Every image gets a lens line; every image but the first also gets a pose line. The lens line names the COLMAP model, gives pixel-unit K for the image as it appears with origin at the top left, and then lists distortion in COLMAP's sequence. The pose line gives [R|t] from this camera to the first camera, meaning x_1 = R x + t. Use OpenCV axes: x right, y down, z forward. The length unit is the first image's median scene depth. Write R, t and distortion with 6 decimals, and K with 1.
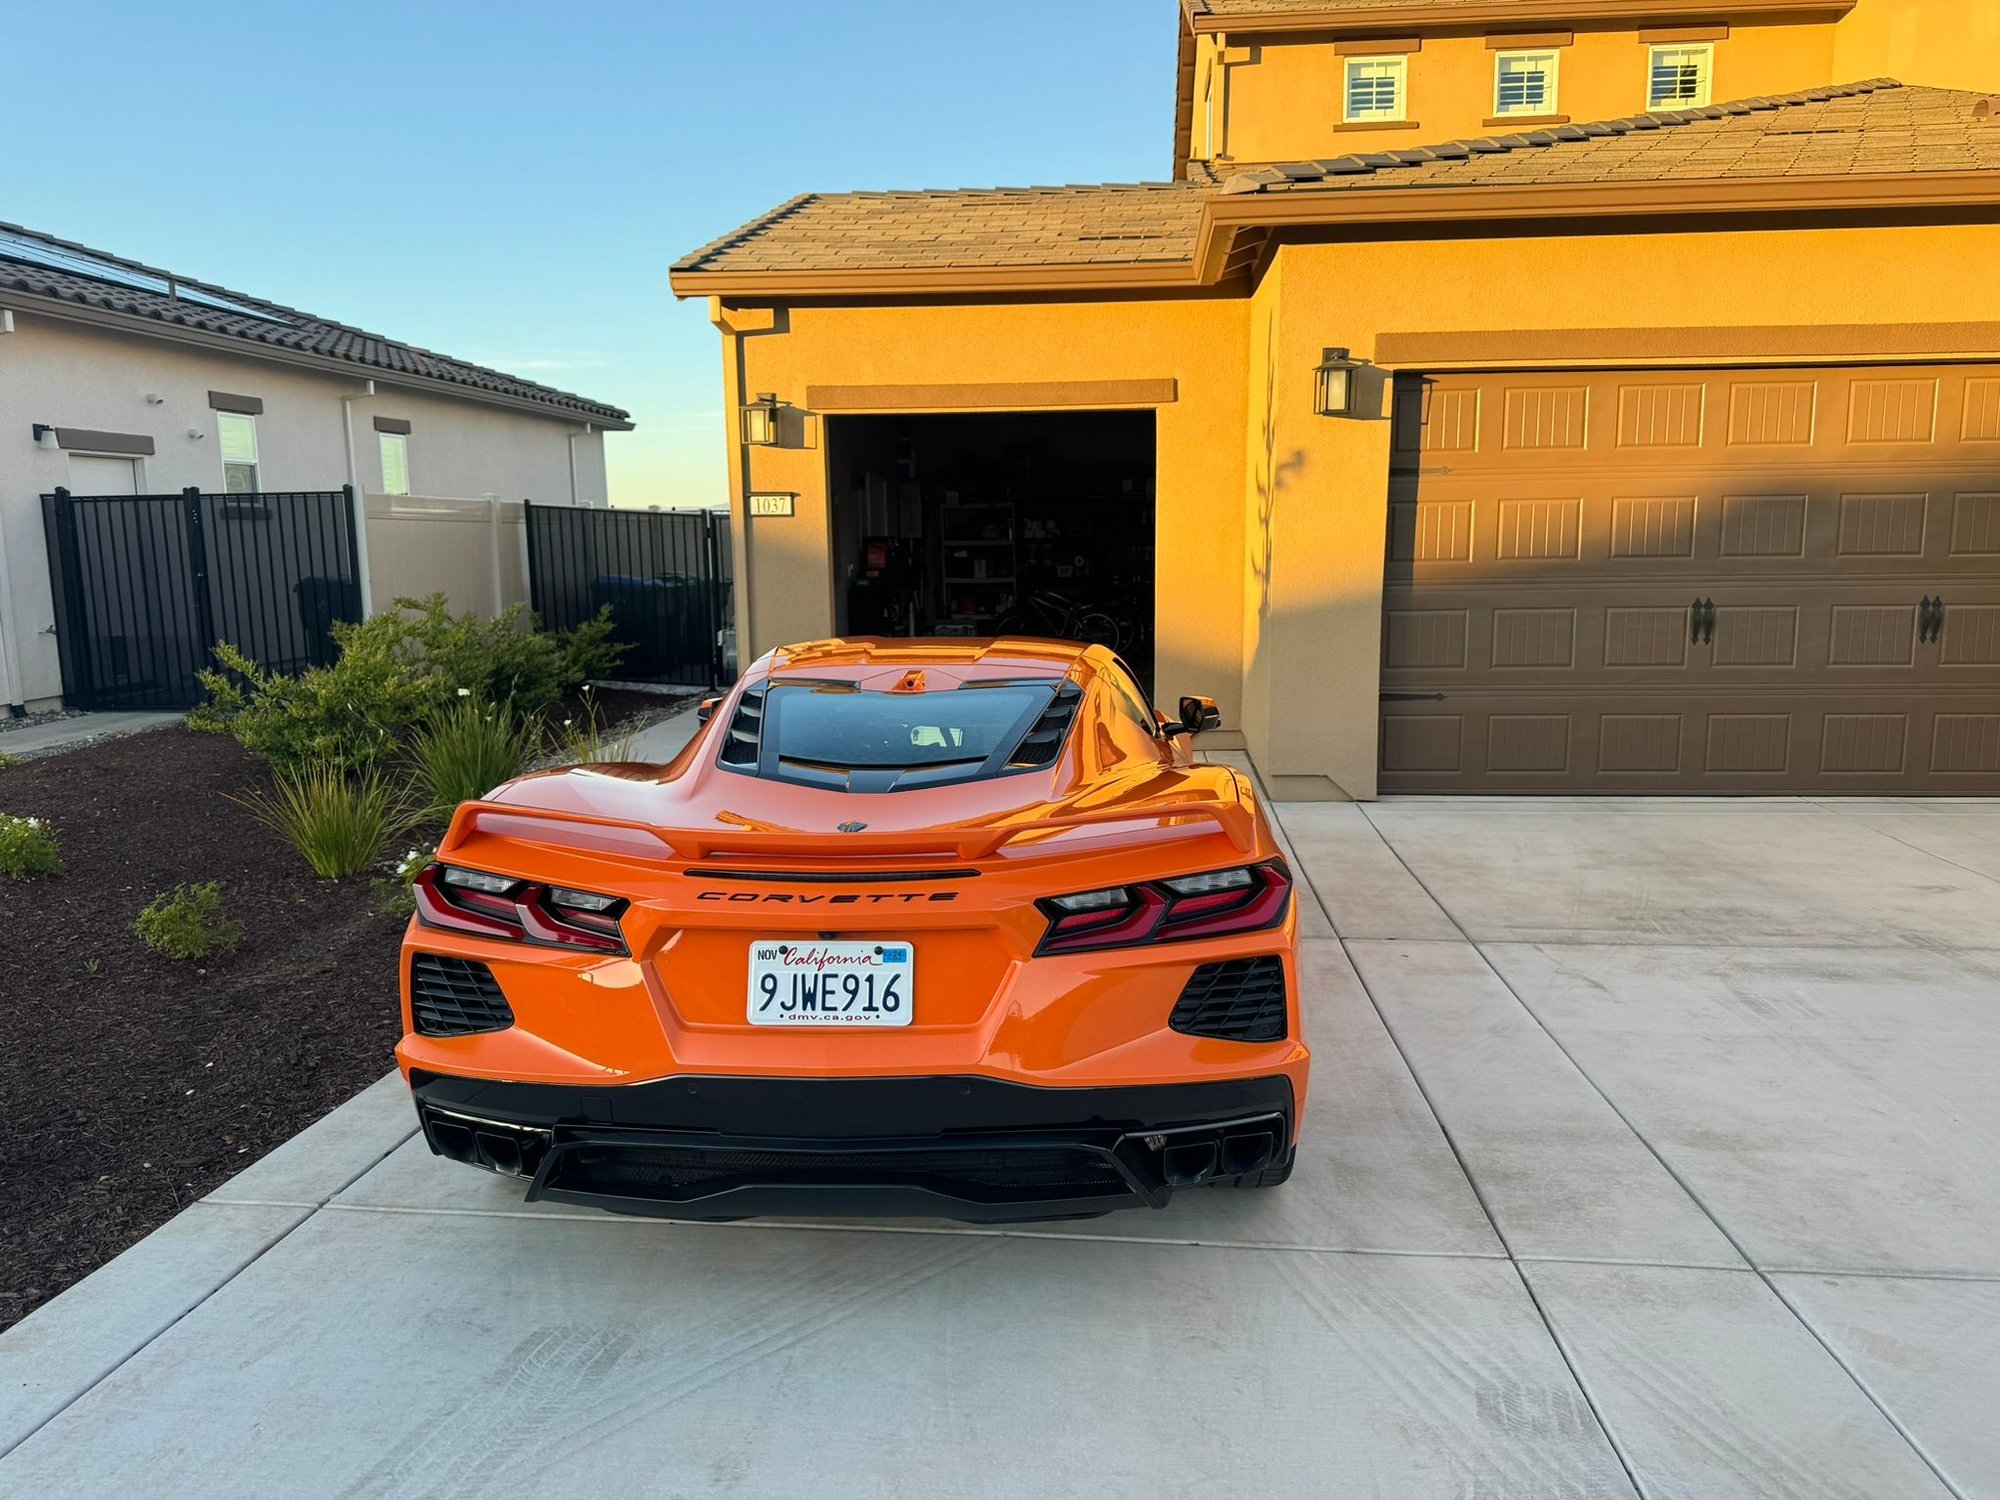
lens RADIAL K [[1395.7, 0, 1007.8], [0, 1395.7, 762.0], [0, 0, 1]] dist [0.060741, -0.085611]
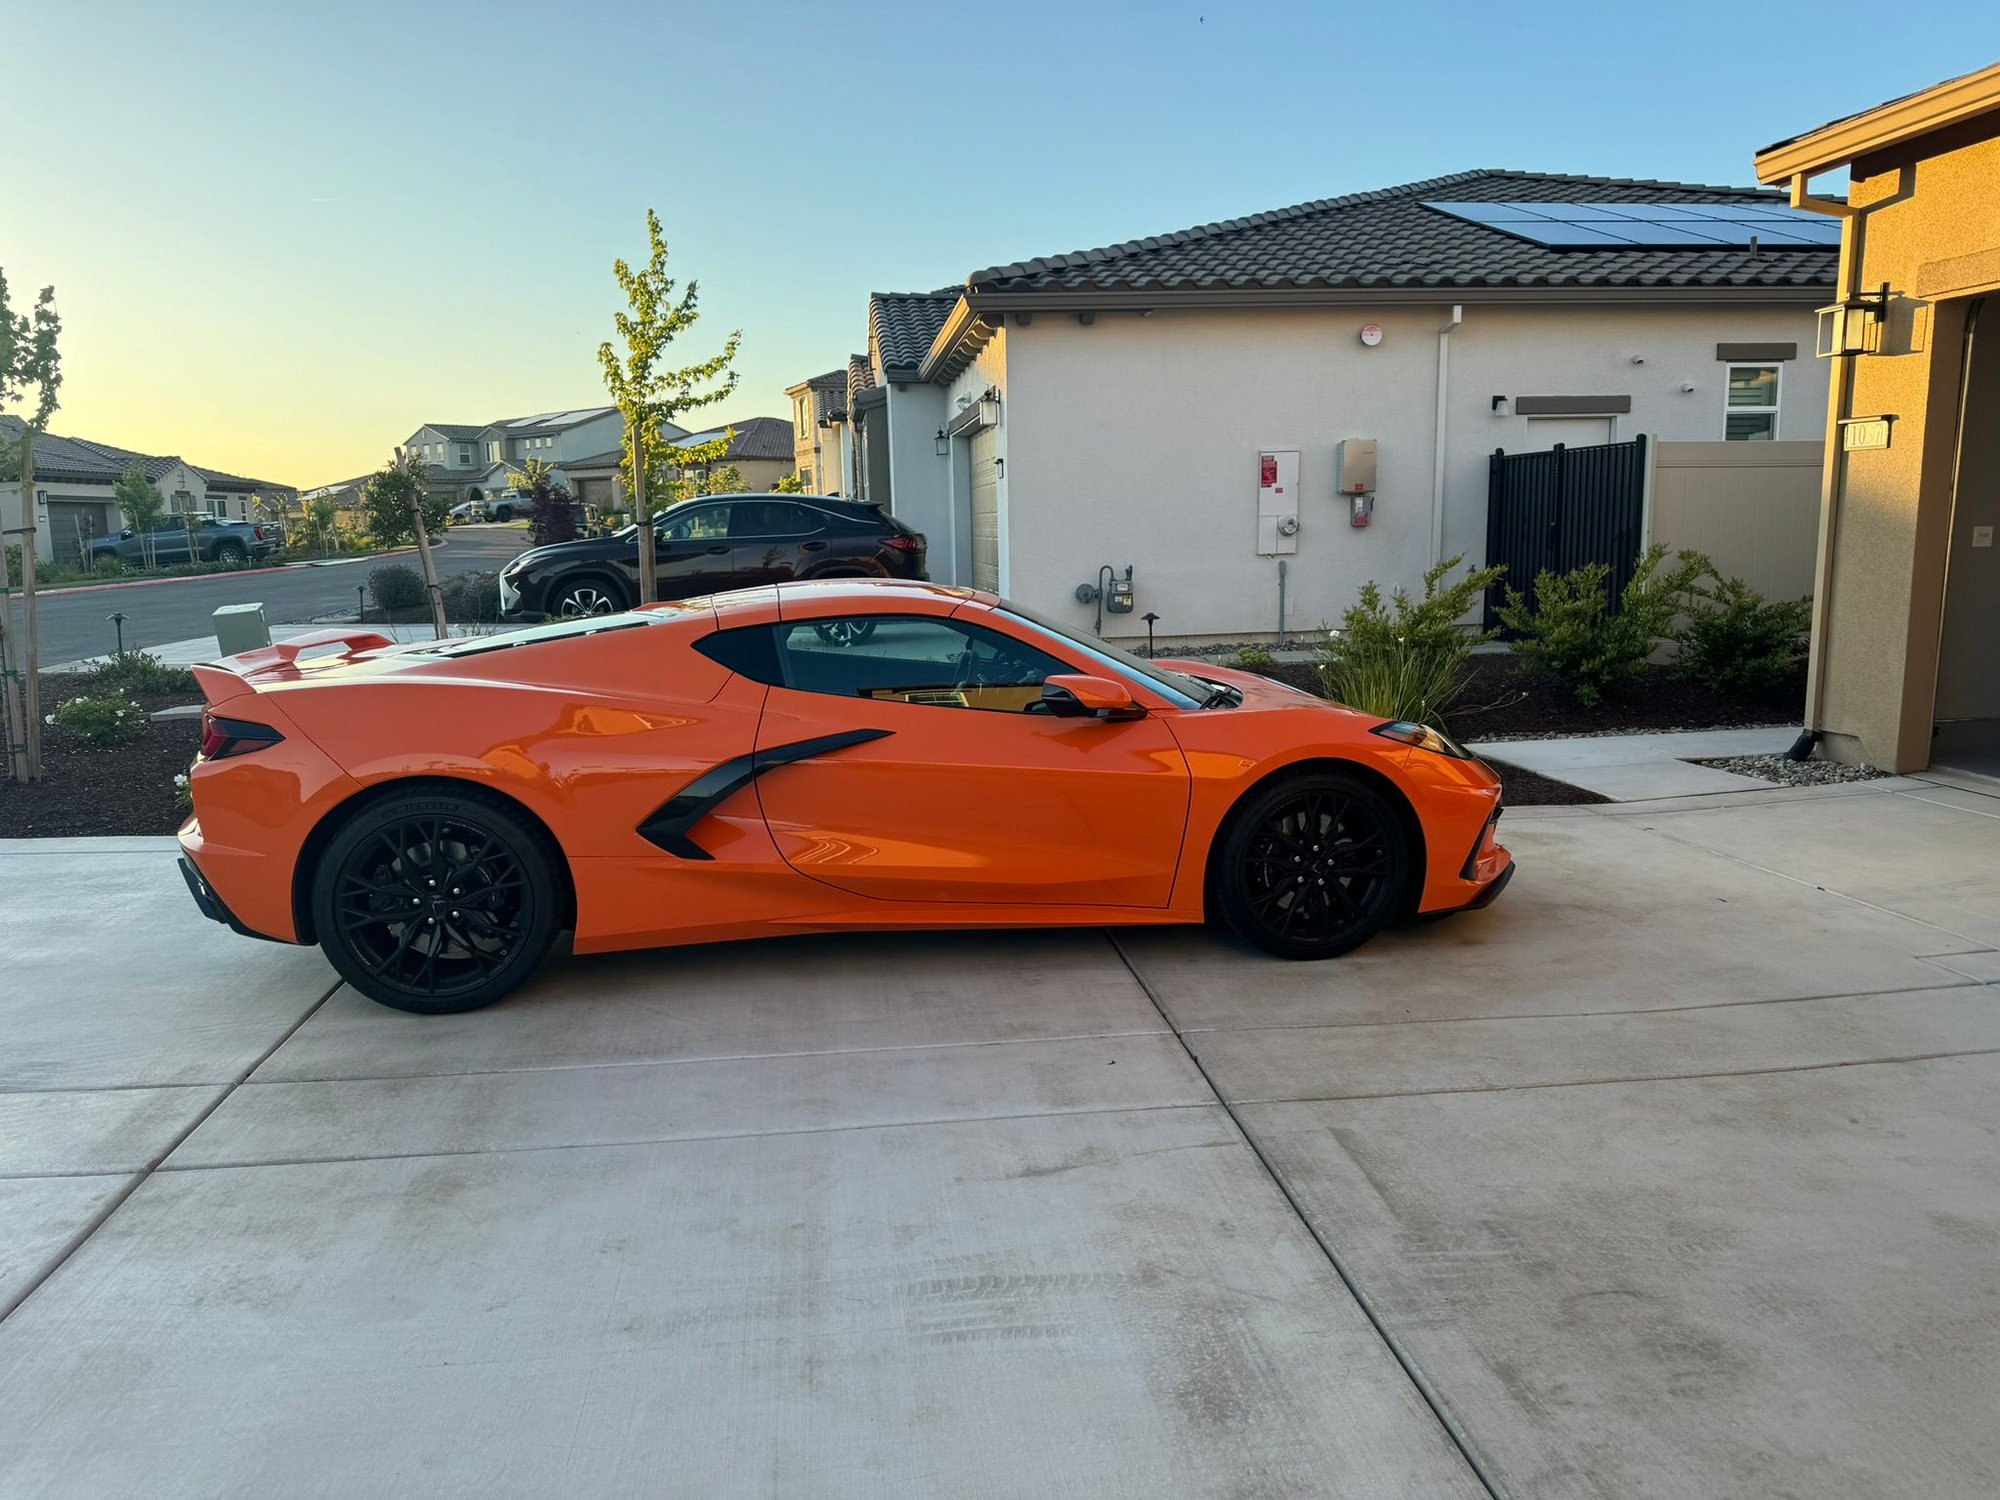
lens RADIAL K [[1395.7, 0, 1007.8], [0, 1395.7, 762.0], [0, 0, 1]] dist [0.060741, -0.085611]
pose [[0.213335, 0.170434, -0.961998, 0.566340], [-0.136023, 0.980257, 0.143504, -0.066347], [0.967464, 0.100239, 0.232306, 0.461472]]
